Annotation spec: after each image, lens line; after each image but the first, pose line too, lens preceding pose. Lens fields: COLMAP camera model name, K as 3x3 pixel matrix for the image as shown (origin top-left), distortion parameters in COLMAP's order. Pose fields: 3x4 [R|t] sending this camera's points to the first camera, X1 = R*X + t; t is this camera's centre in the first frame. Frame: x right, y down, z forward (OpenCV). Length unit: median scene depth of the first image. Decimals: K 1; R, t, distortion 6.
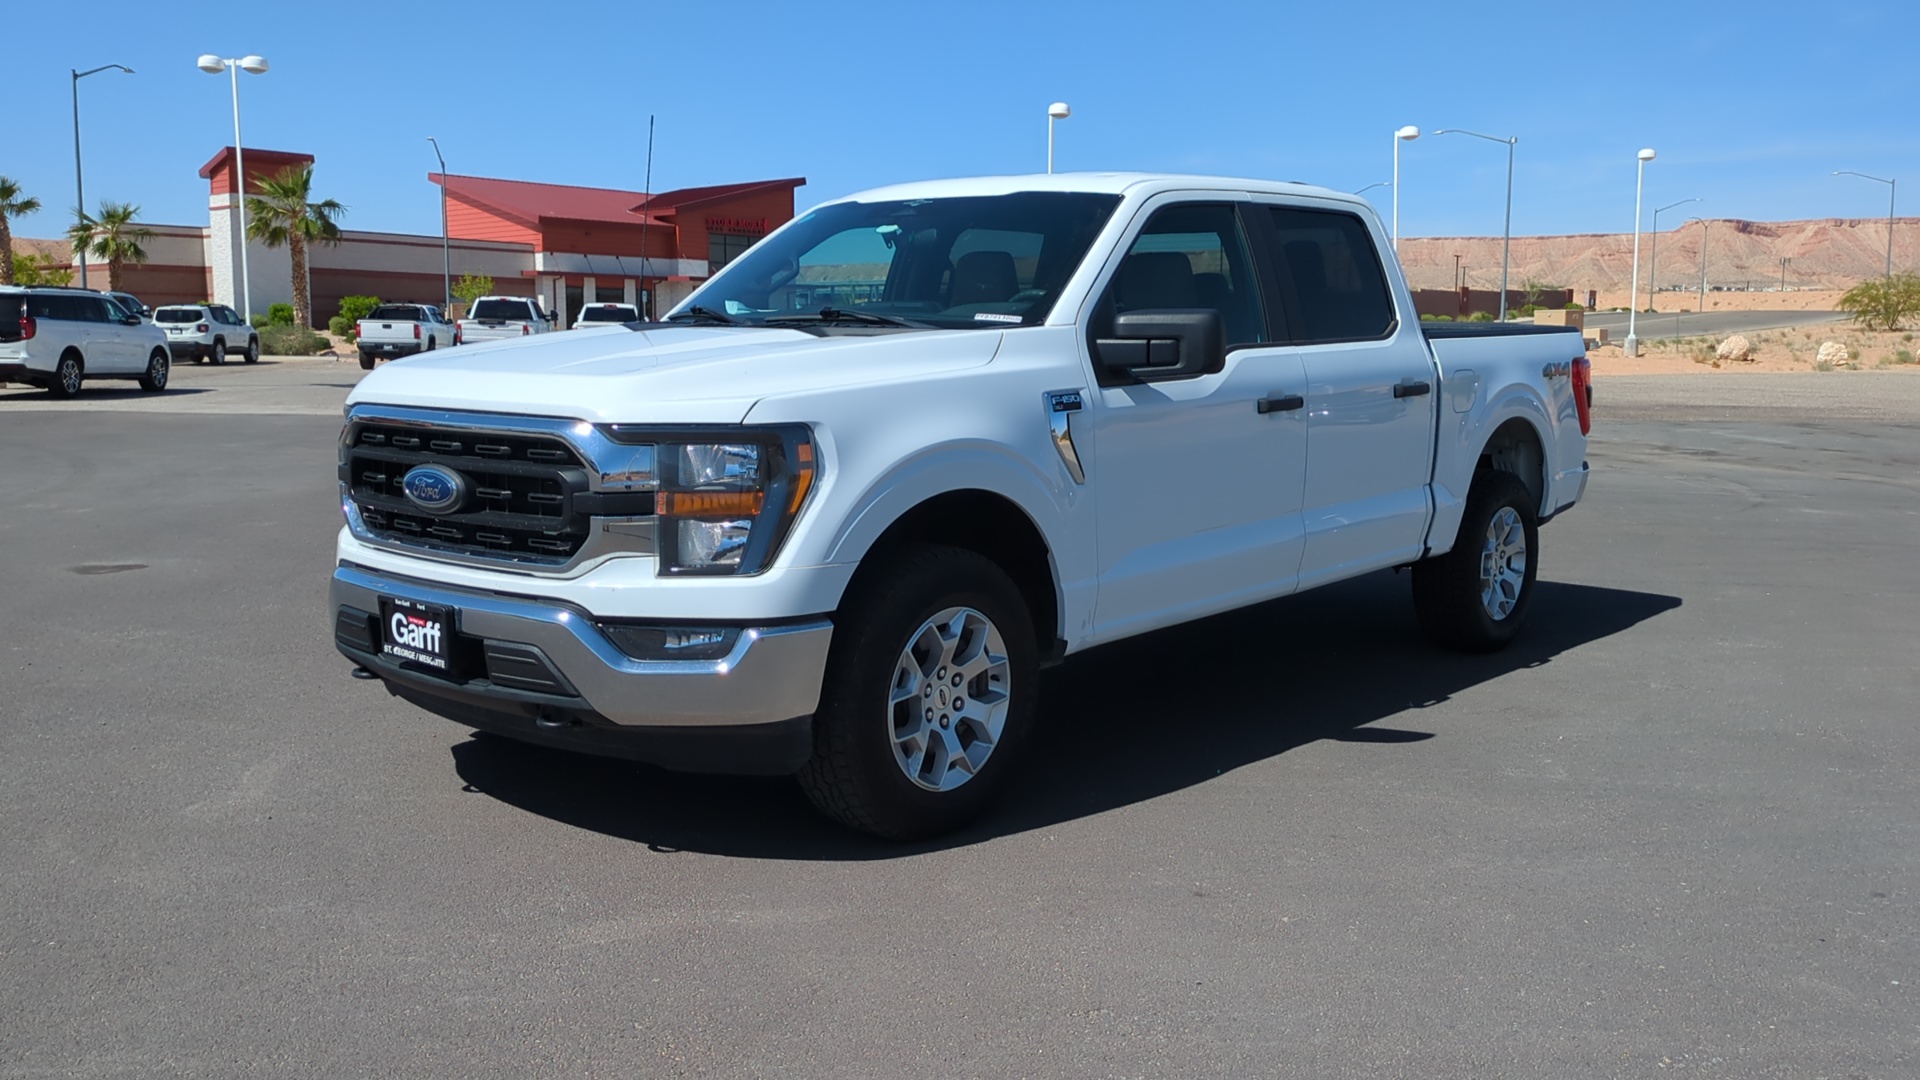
lens RADIAL K [[1657.1, 0, 972.4], [0, 1657.1, 535.9], [0, 0, 1]] dist [0.074550, -0.101614]
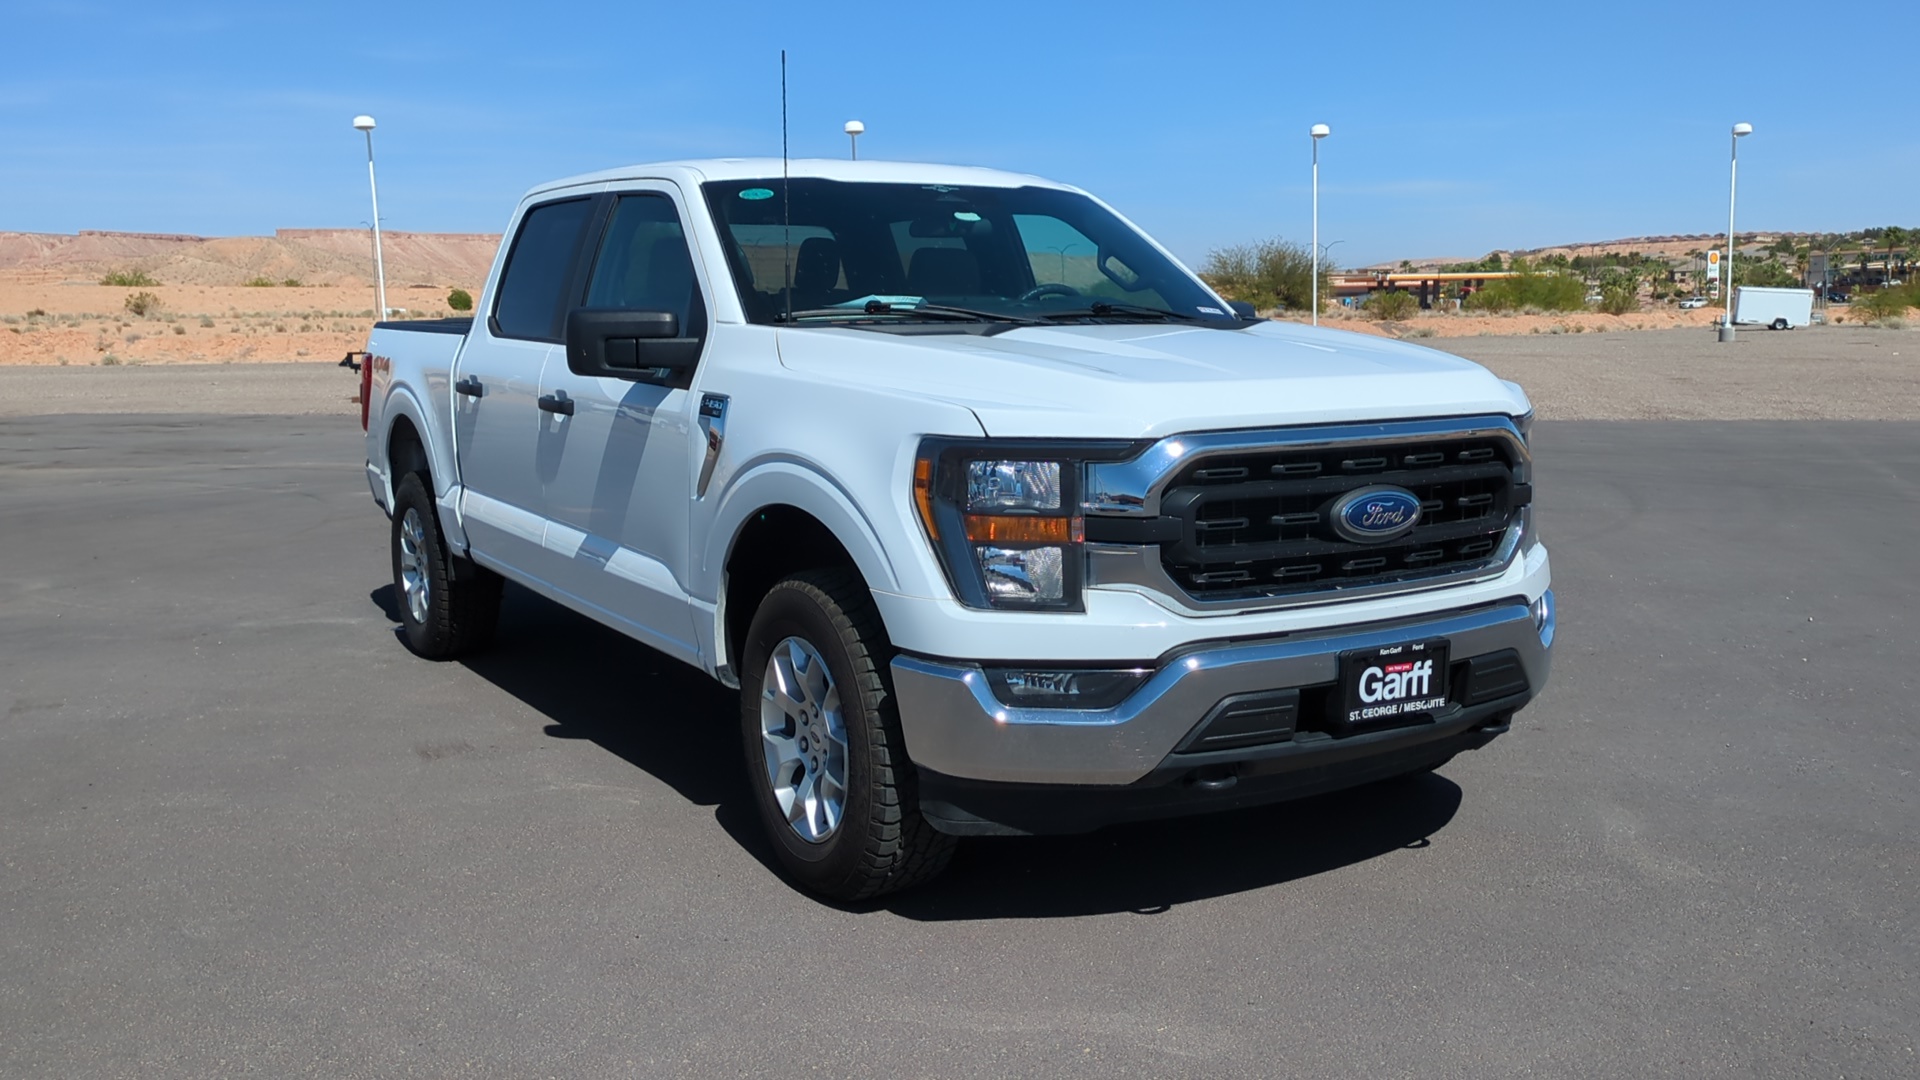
lens RADIAL K [[1657.1, 0, 972.4], [0, 1657.1, 535.9], [0, 0, 1]] dist [0.074550, -0.101614]
pose [[0.305796, -0.136017, 0.942331, -1.198511], [0.132003, 0.986241, 0.099519, -0.130429], [-0.942902, 0.093958, 0.319543, 0.924034]]
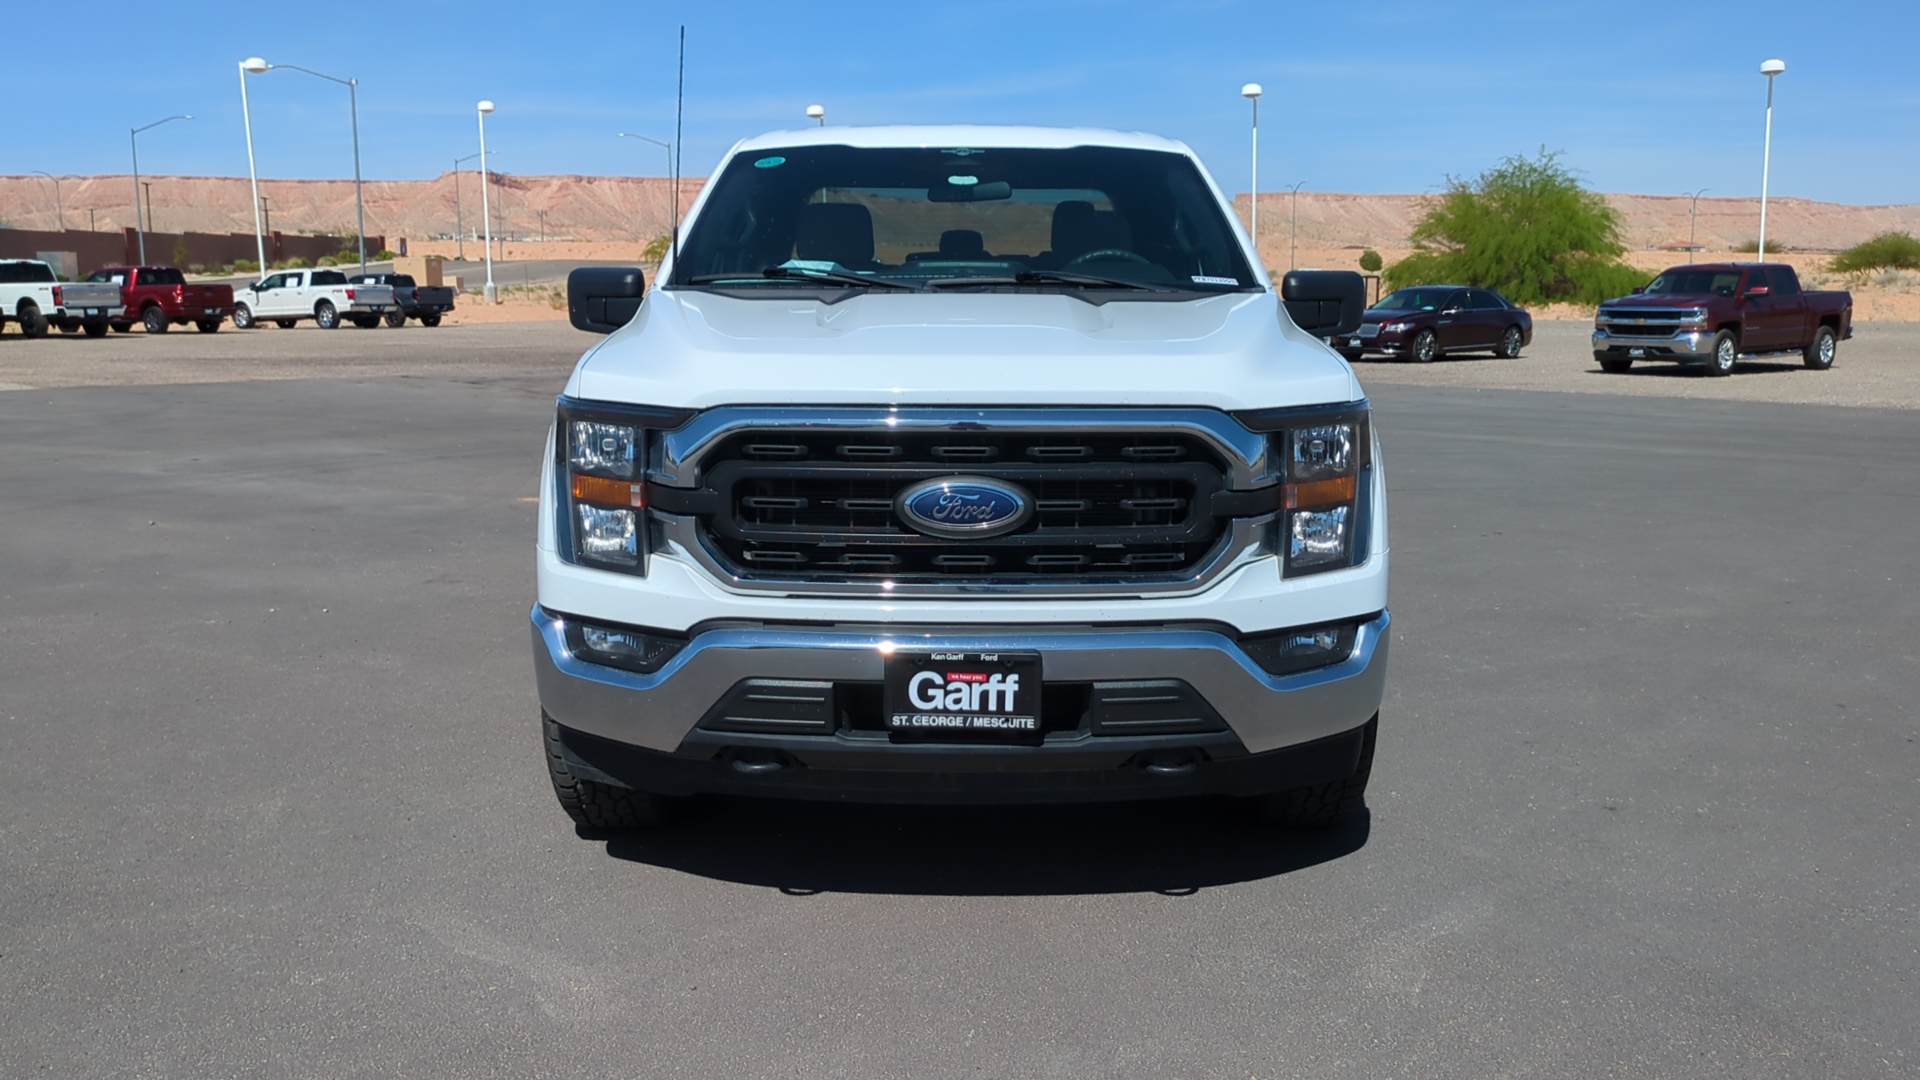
lens RADIAL K [[1657.1, 0, 972.4], [0, 1657.1, 535.9], [0, 0, 1]] dist [0.074550, -0.101614]
pose [[0.766301, -0.103801, 0.634041, -0.816573], [0.083964, 0.994579, 0.061347, -0.062438], [-0.636972, 0.006226, 0.770862, 0.395698]]
